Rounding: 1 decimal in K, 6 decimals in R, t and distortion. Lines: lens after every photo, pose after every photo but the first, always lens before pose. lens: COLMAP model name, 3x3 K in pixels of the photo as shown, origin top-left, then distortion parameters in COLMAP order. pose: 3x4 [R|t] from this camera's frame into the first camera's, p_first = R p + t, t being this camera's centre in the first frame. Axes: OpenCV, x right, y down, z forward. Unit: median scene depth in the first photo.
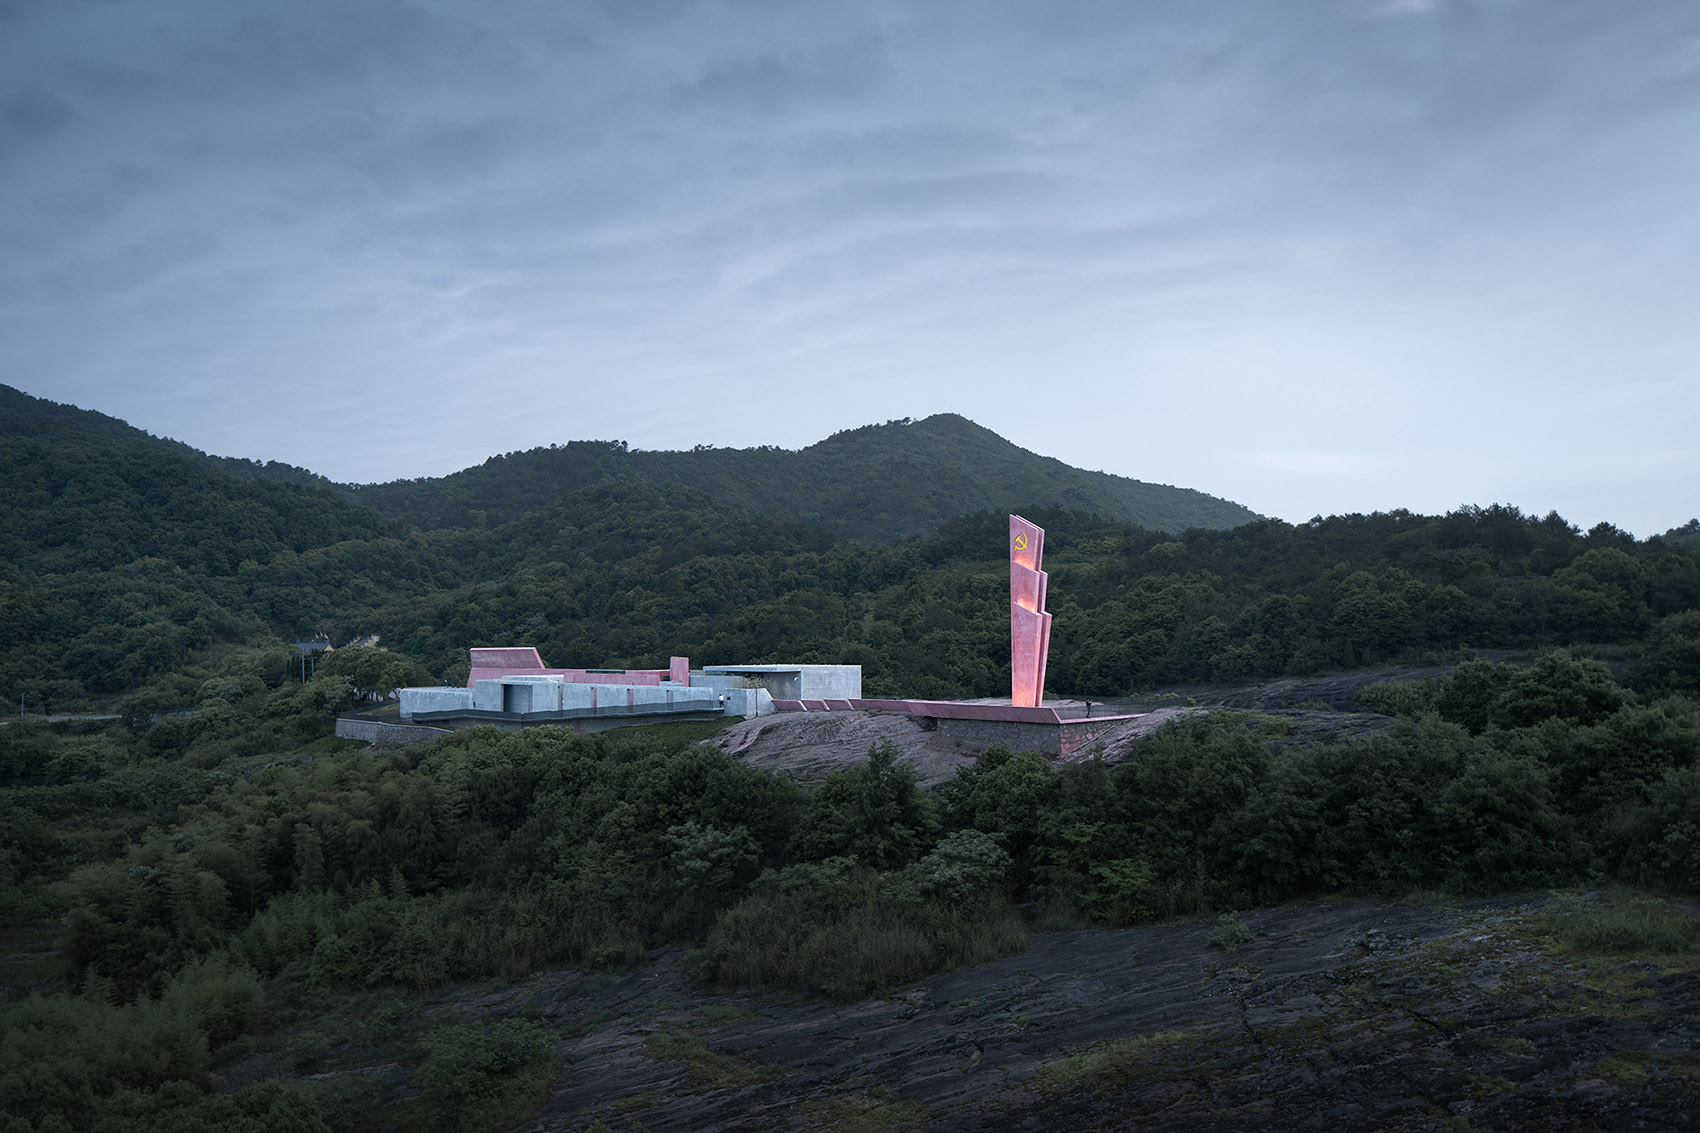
lens RADIAL K [[1184.6, 0, 844.1], [0, 1184.6, 566.1], [0, 0, 1]] dist [-0.007145, 0.001729]
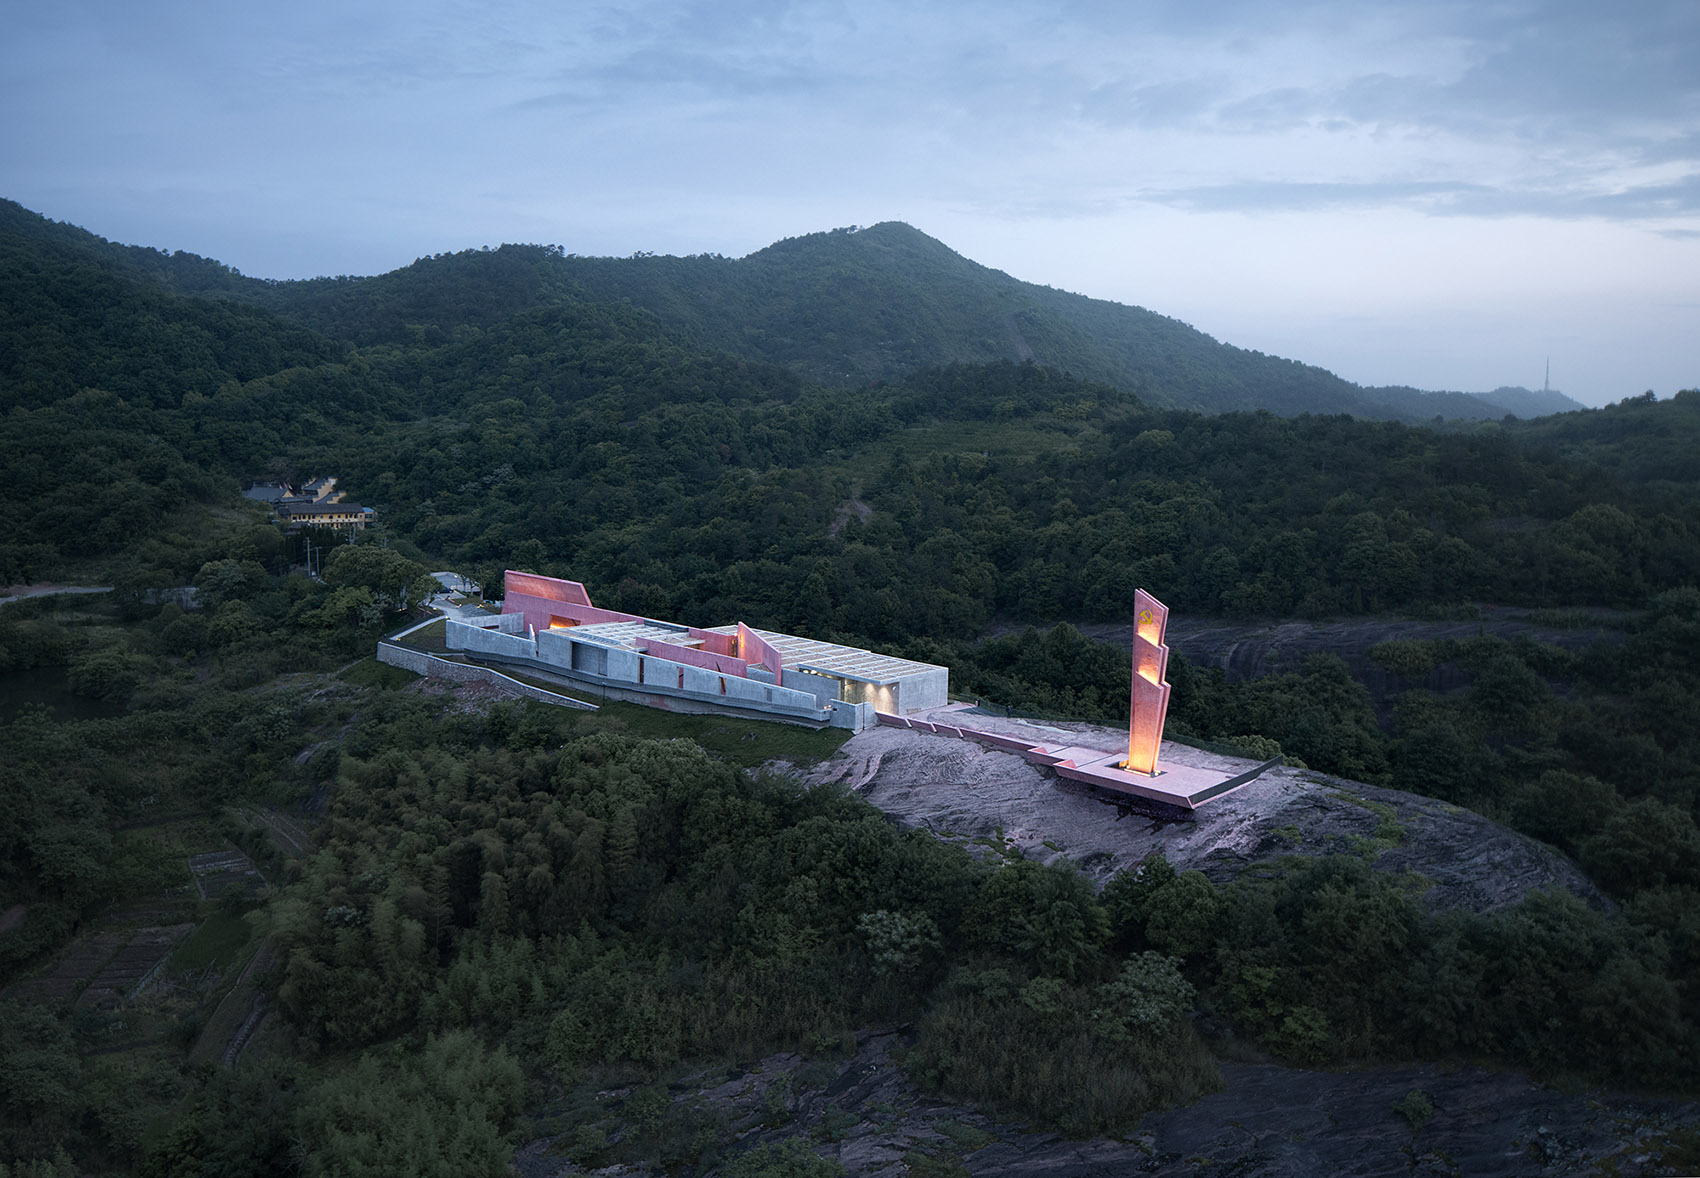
lens RADIAL K [[1239.8, 0, 805.9], [0, 1239.8, 460.3], [0, 0, 1]] dist [-0.006009, -0.000391]
pose [[0.998395, 0.029464, 0.048375, -0.077577], [-0.034104, 0.994595, 0.098068, -0.092815], [-0.045224, -0.099560, 0.994003, -0.035997]]
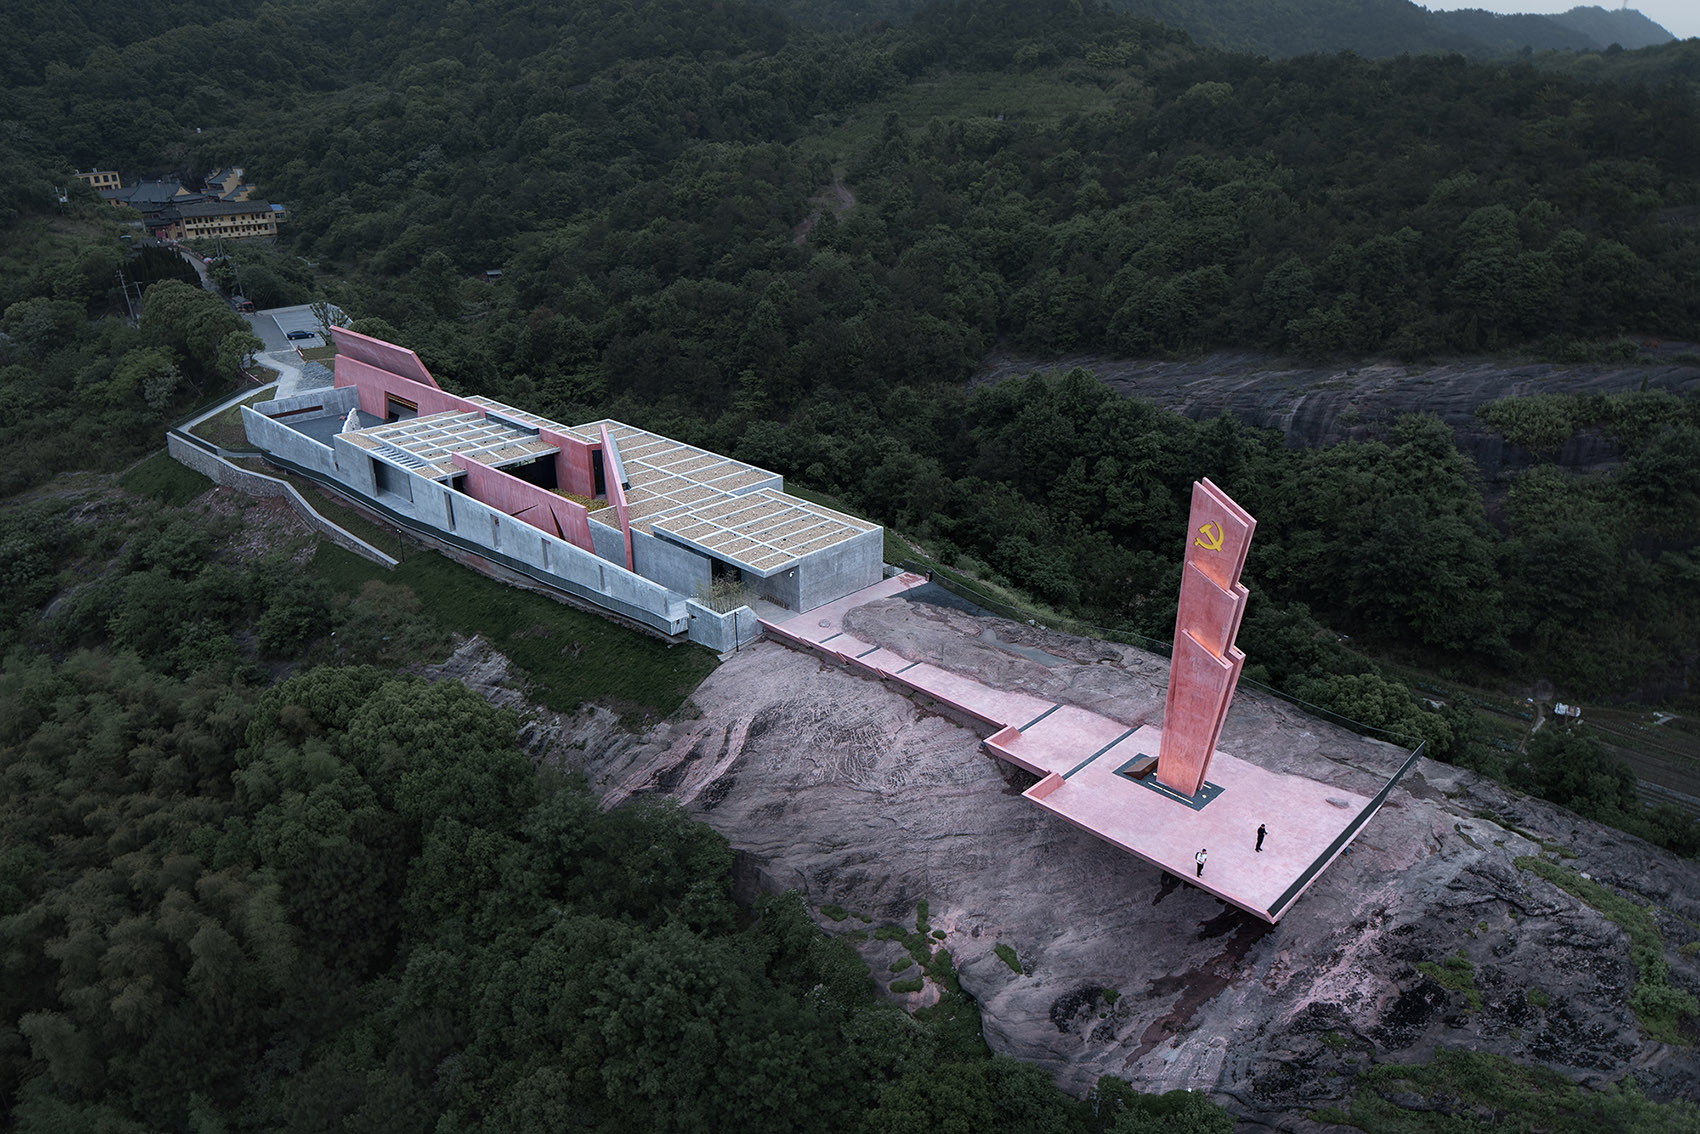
lens RADIAL K [[1151.8, 0, 850.0], [0, 1151.8, 567.0], [0, 0, 1]] dist [-0.009586, 0.004012]
pose [[0.998570, -0.017763, 0.050431, -0.017340], [-0.007499, 0.887356, 0.461023, -0.090866], [-0.052939, -0.460742, 0.885954, 0.181342]]
